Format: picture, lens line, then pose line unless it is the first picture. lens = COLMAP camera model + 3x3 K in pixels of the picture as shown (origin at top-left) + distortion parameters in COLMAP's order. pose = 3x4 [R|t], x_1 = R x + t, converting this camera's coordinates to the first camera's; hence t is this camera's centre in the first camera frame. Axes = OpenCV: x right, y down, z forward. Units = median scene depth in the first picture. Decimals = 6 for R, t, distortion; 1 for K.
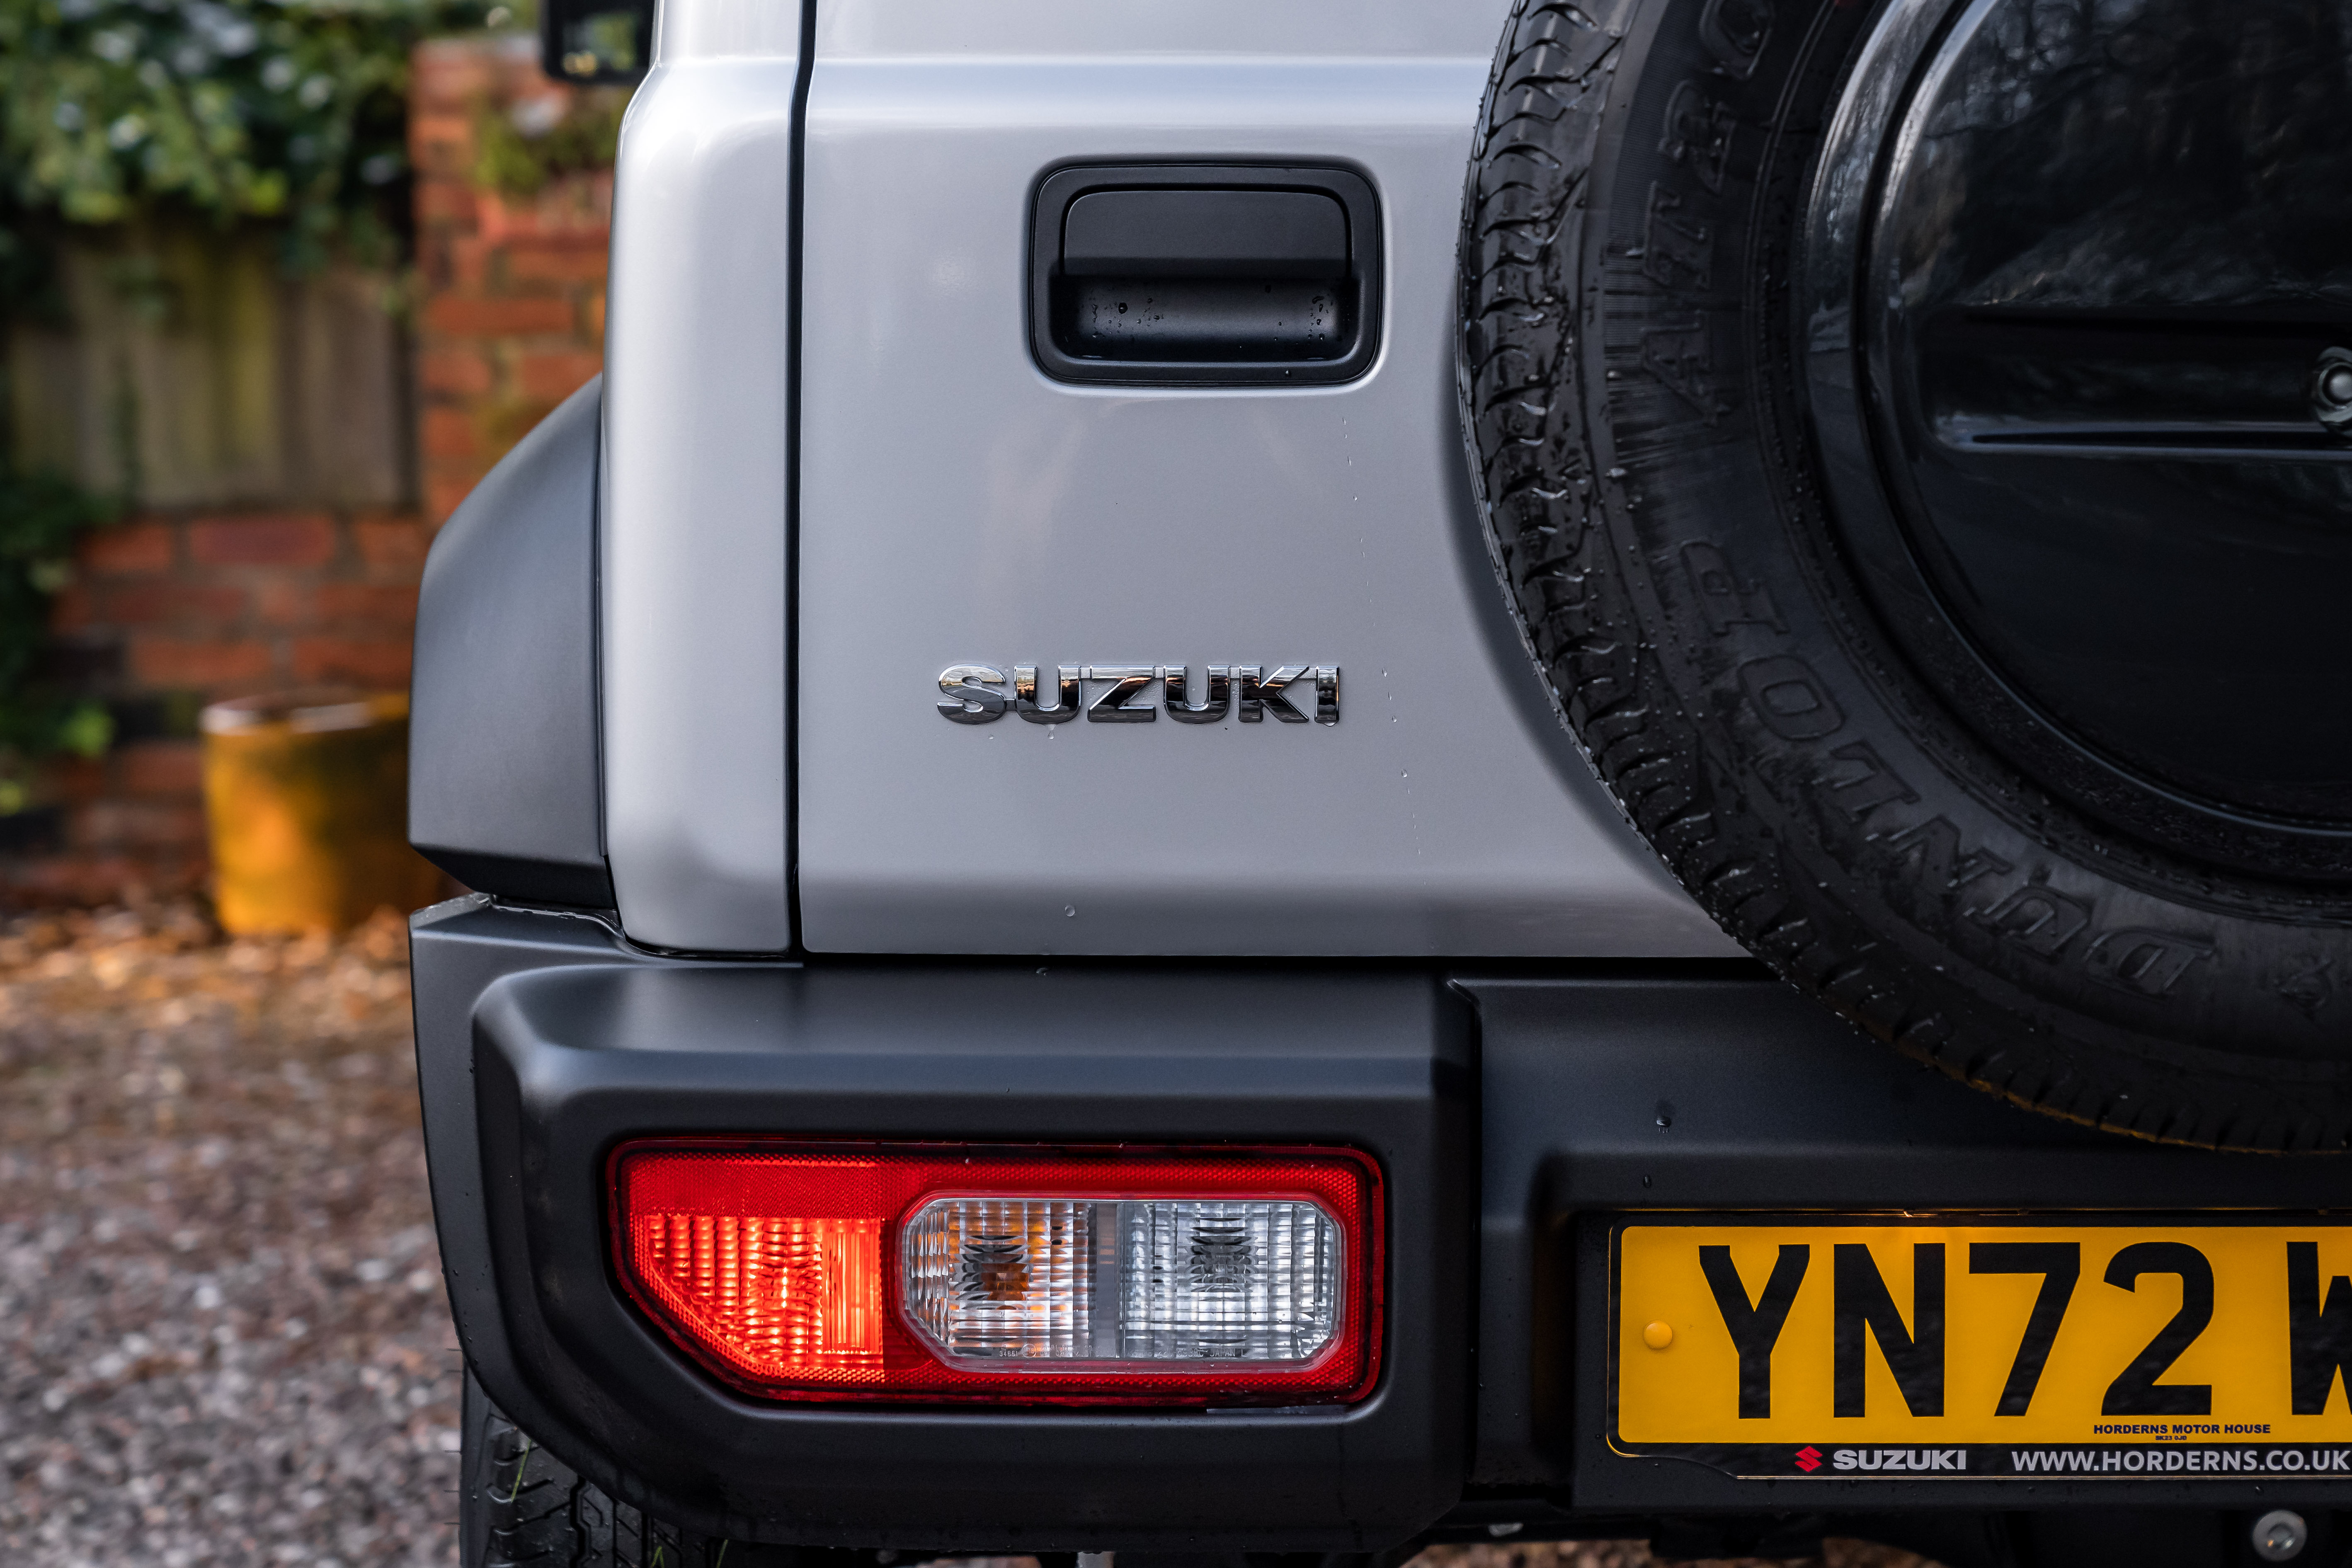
lens RADIAL K [[4920.5, 0, 1204.6], [0, 4920.5, 751.9], [0, 0, 1]] dist [-0.013797, 0.305425]
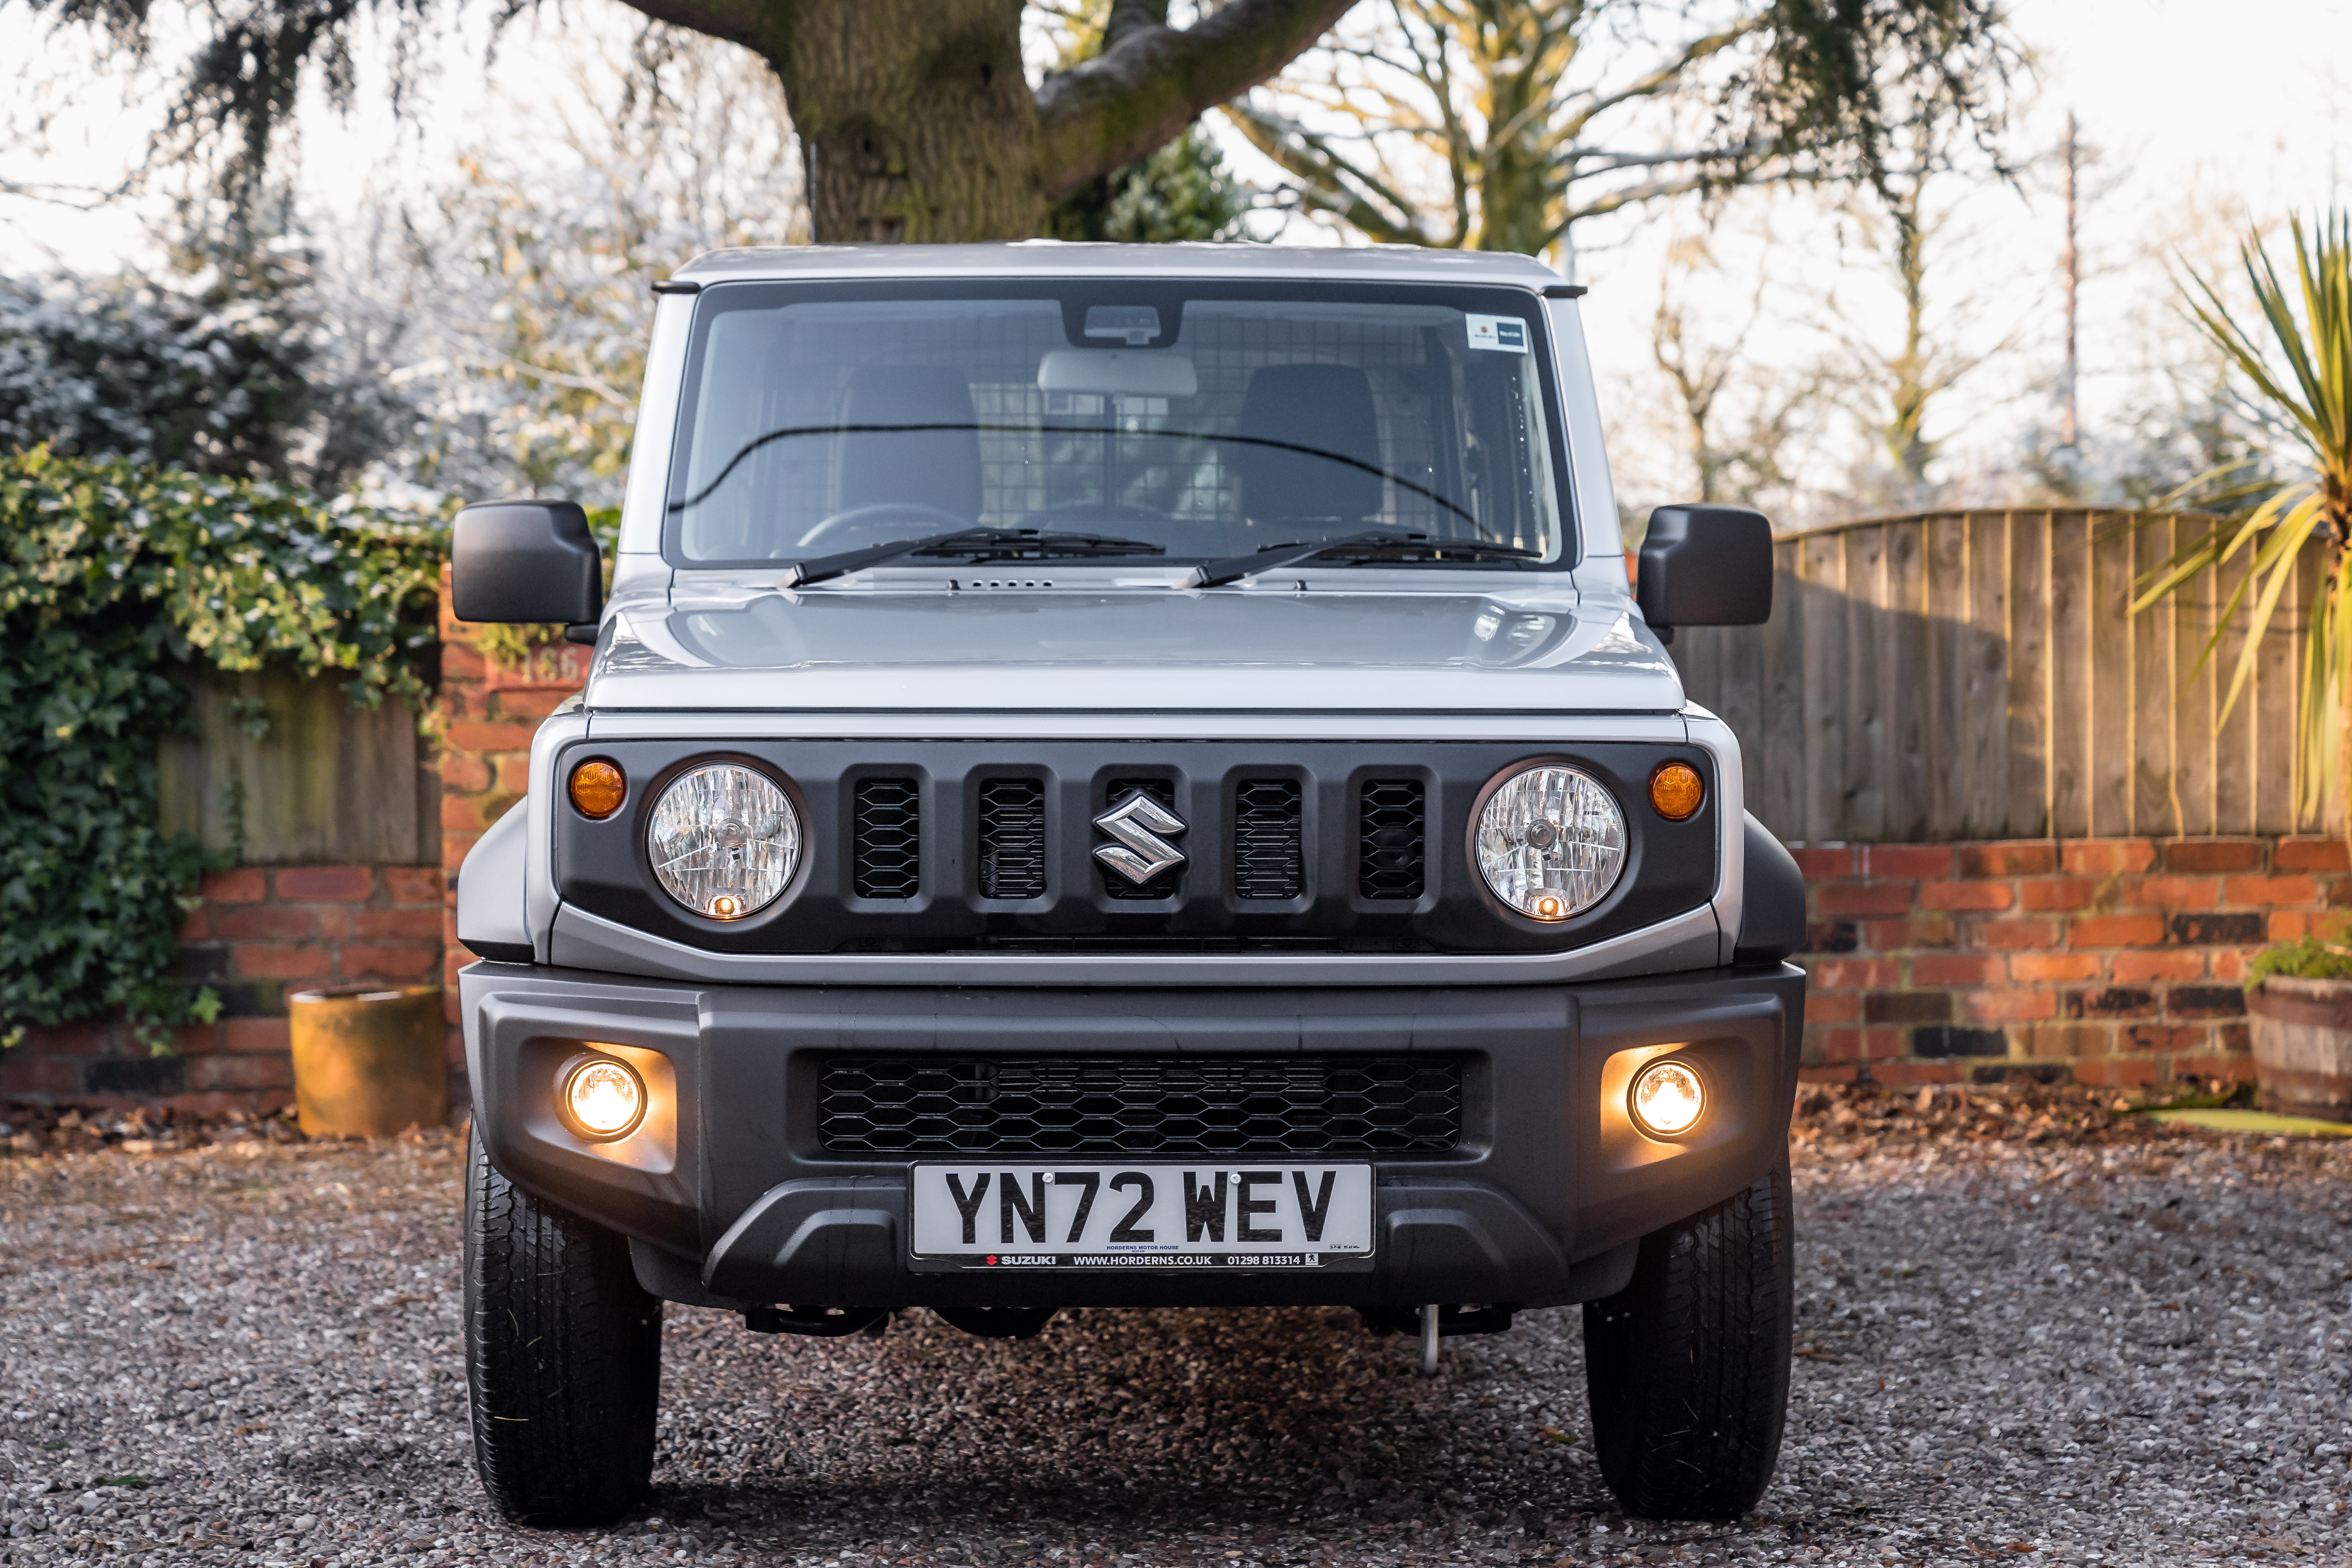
lens RADIAL K [[4592.6, 0, 1166.7], [0, 4592.6, 674.3], [0, 0, 1]] dist [0.026614, -0.022440]
pose [[0.997815, 0.013600, 0.064660, -0.087334], [-0.006758, 0.994463, -0.104874, 0.140410], [-0.065728, 0.104208, 0.992381, -1.494413]]
